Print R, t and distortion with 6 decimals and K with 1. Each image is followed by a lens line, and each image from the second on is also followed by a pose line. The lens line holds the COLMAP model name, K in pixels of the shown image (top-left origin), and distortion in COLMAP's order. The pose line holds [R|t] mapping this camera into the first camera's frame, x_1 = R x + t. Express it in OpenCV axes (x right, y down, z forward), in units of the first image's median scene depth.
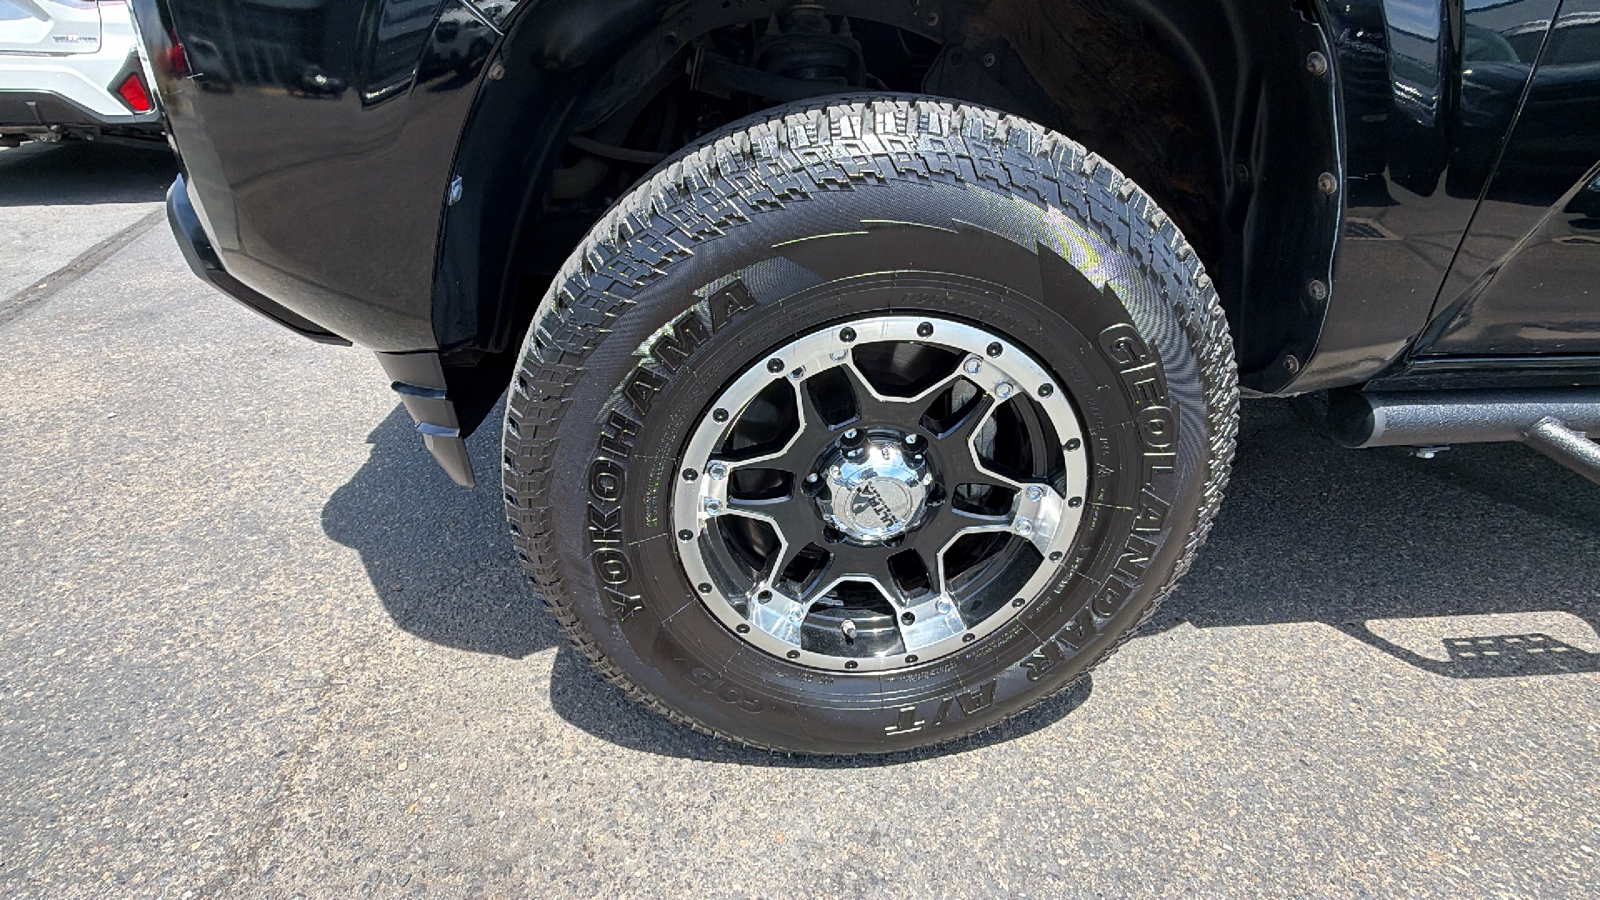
lens RADIAL K [[732.2, 0, 793.0], [0, 732.2, 445.2], [0, 0, 1]] dist [0.005135, -0.001801]
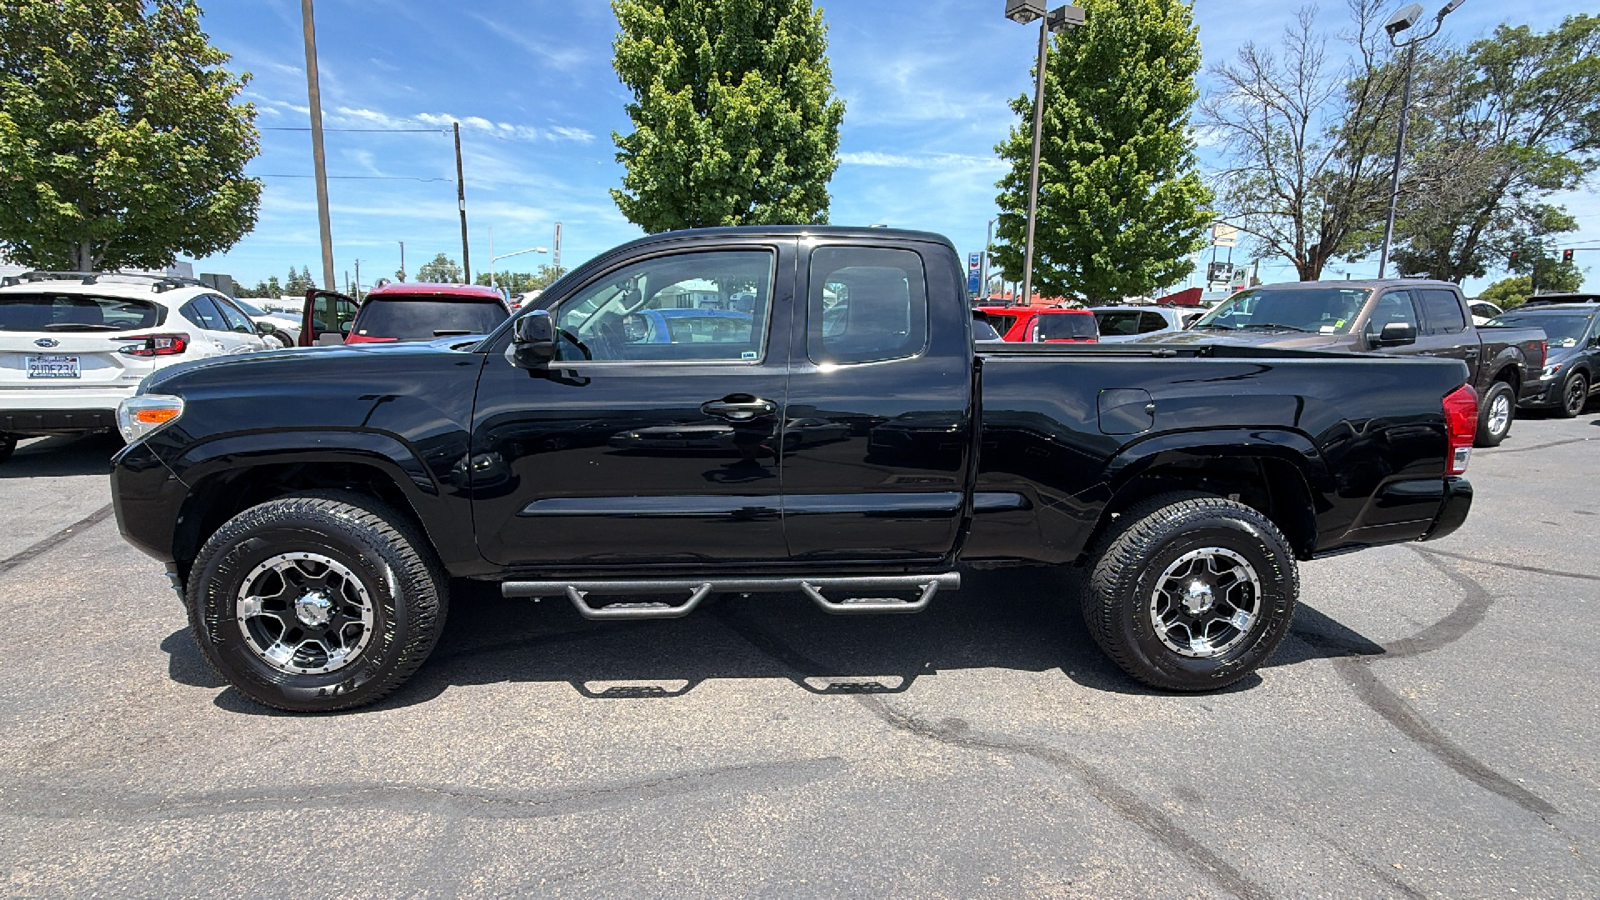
lens RADIAL K [[732.2, 0, 795.8], [0, 732.2, 448.2], [0, 0, 1]] dist [0.005135, -0.001801]
pose [[0.999966, 0.000565, -0.008172, 2.094792], [-0.002993, 0.953843, -0.300290, 0.330622], [0.007625, 0.300305, 0.953813, -2.070881]]
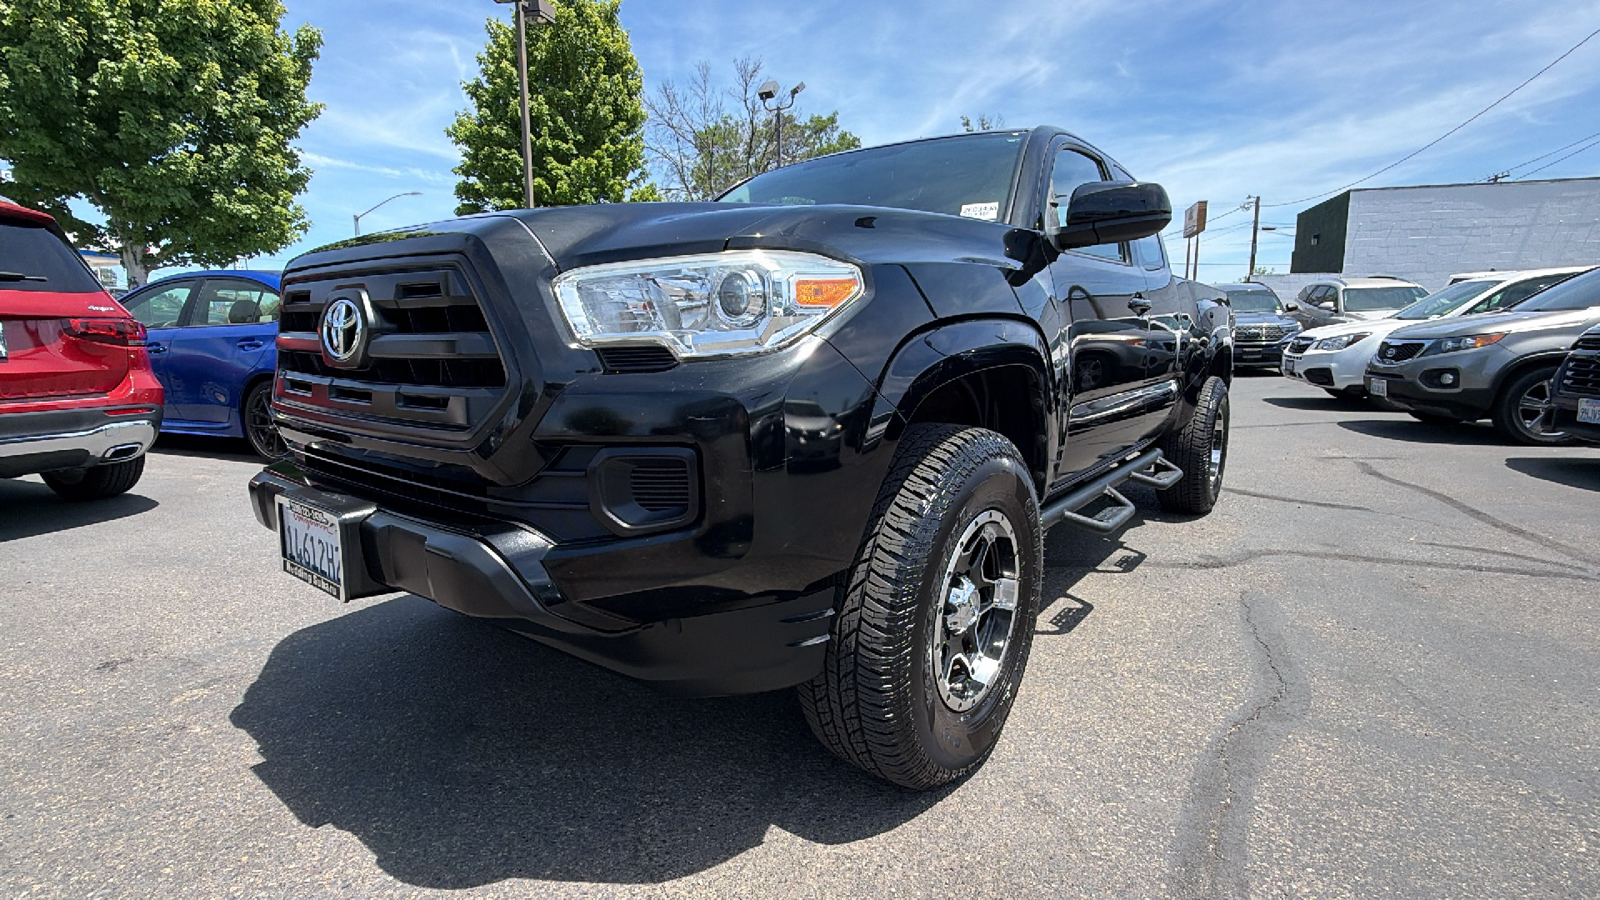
lens RADIAL K [[732.2, 0, 796.9], [0, 732.2, 455.1], [0, 0, 1]] dist [0.005135, -0.001801]
pose [[0.677484, -0.133284, 0.723360, -1.513630], [0.350075, 0.923345, -0.157741, -0.146228], [-0.646887, 0.360097, 0.672211, -0.191577]]
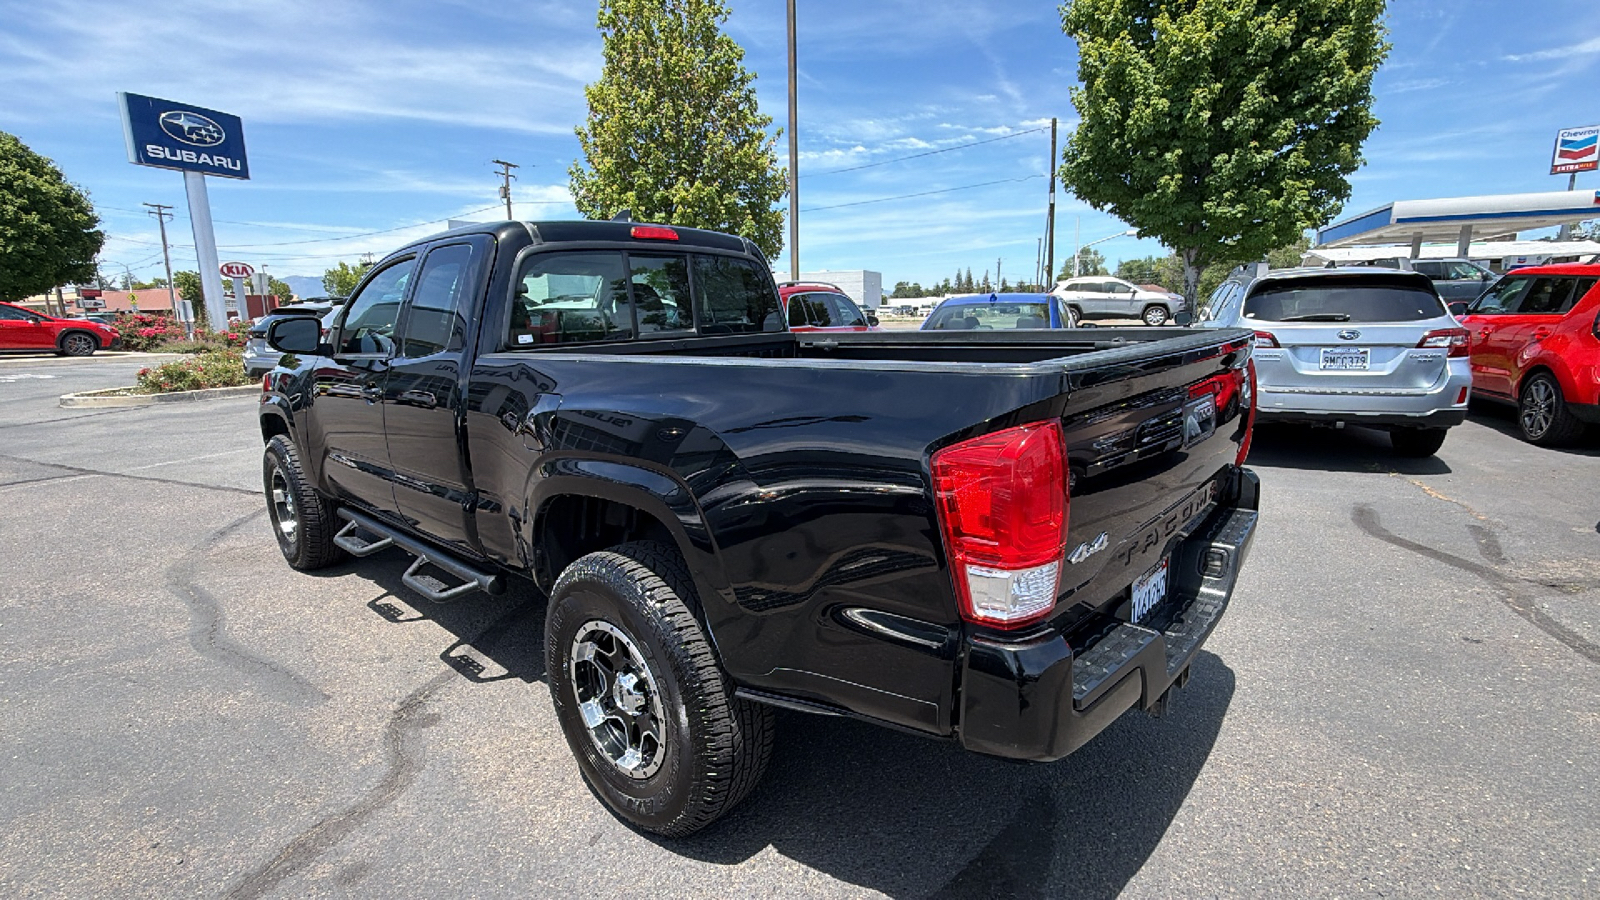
lens RADIAL K [[732.2, 0, 801.3], [0, 732.2, 447.1], [0, 0, 1]] dist [0.005135, -0.001801]
pose [[0.675523, 0.101033, -0.730384, 5.909875], [-0.306381, 0.939465, -0.153413, -0.573472], [0.670671, 0.327410, 0.665585, -0.158687]]
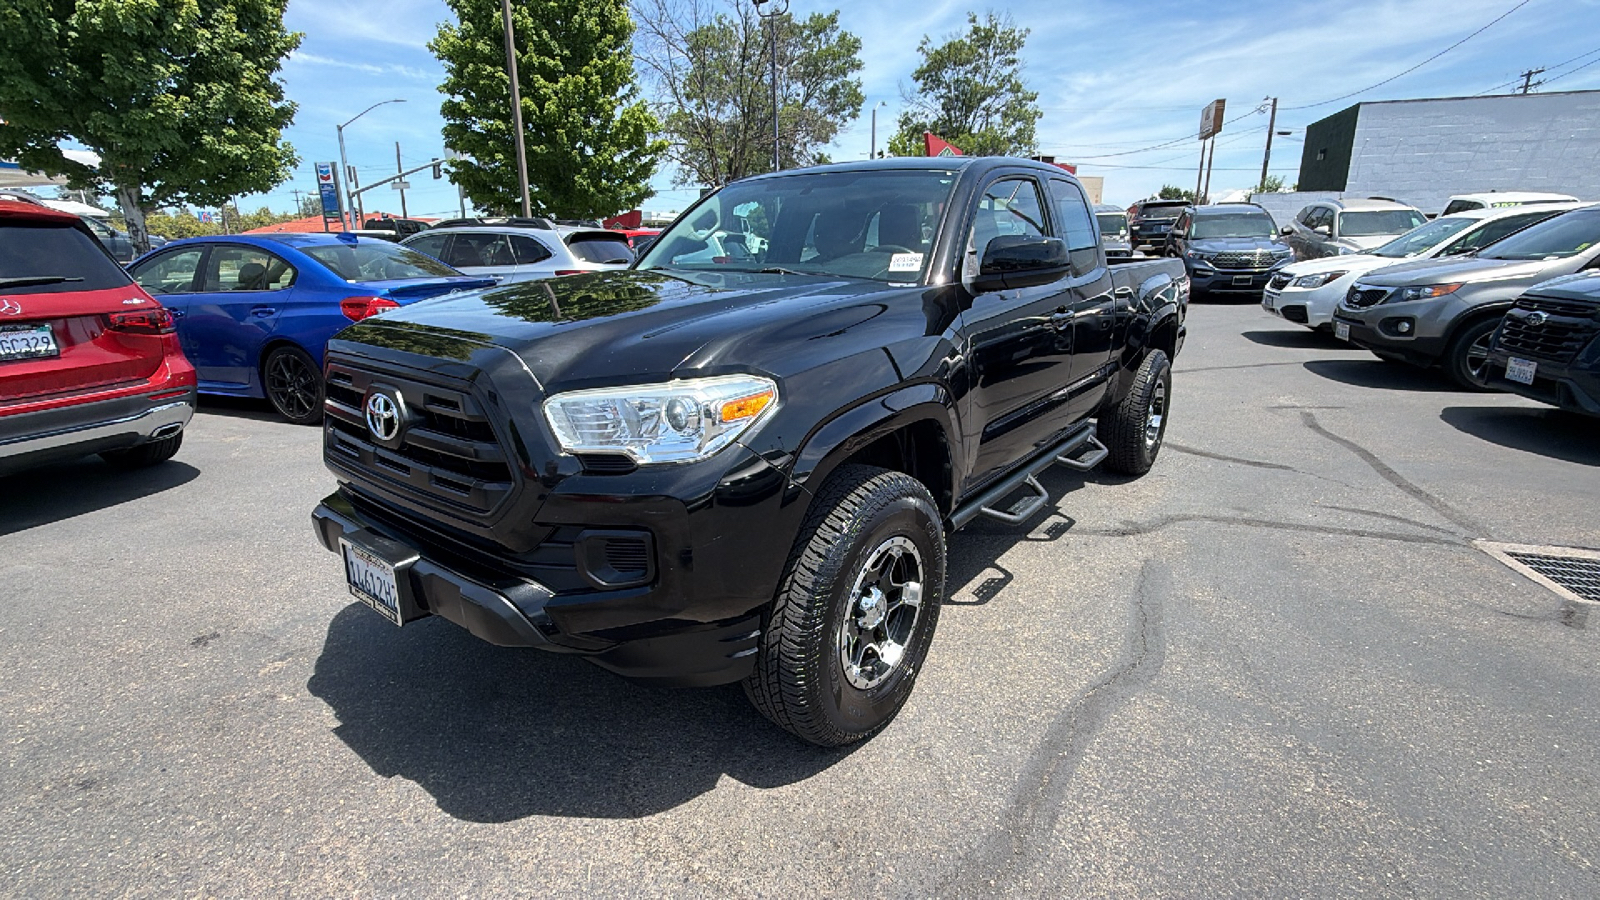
lens RADIAL K [[732.2, 0, 798.4], [0, 732.2, 453.4], [0, 0, 1]] dist [0.005135, -0.001801]
pose [[0.678154, -0.222153, 0.700539, -1.672838], [0.355570, 0.933405, -0.048209, -0.391477], [-0.643177, 0.281784, 0.711984, -0.788751]]
